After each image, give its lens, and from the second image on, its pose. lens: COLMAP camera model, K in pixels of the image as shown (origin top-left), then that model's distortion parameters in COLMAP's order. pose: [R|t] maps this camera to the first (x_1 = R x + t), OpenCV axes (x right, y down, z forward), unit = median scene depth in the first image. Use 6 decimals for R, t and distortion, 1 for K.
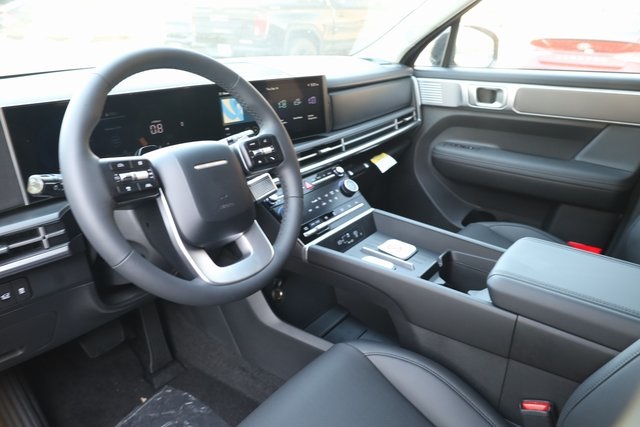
lens RADIAL K [[469.5, 0, 320.0], [0, 469.5, 213.5], [0, 0, 1]] dist [-0.003917, -0.001636]
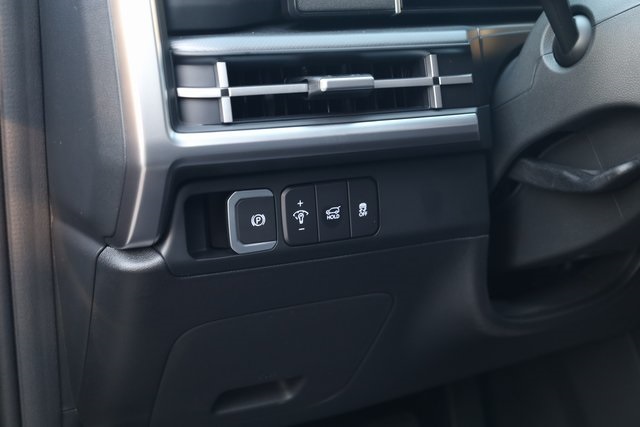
lens RADIAL K [[916.7, 0, 320.0], [0, 916.7, 213.5], [0, 0, 1]] dist [0.264868, 0.013494]
pose [[0.937962, 0.067349, -0.340134, -0.278794], [-0.117485, 0.984659, -0.129010, 0.200026], [0.326227, 0.160967, 0.931486, 0.154916]]
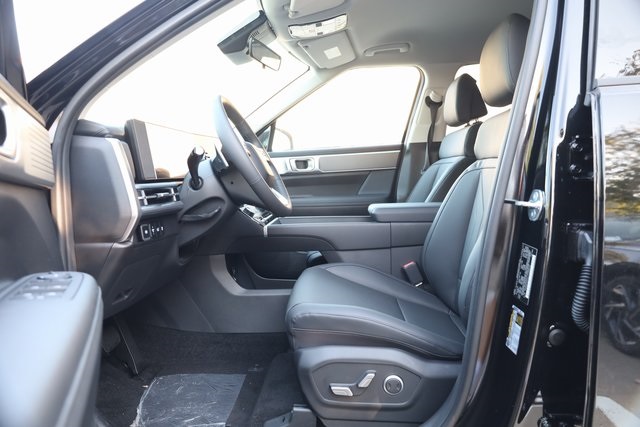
lens RADIAL K [[467.7, 0, 320.0], [0, 467.7, 213.5], [0, 0, 1]] dist [-0.000910, -0.000230]
pose [[0.827837, -0.088054, 0.554015, -0.764929], [0.250365, 0.941781, -0.224425, 0.436655], [-0.501999, 0.324493, 0.801687, -0.409107]]
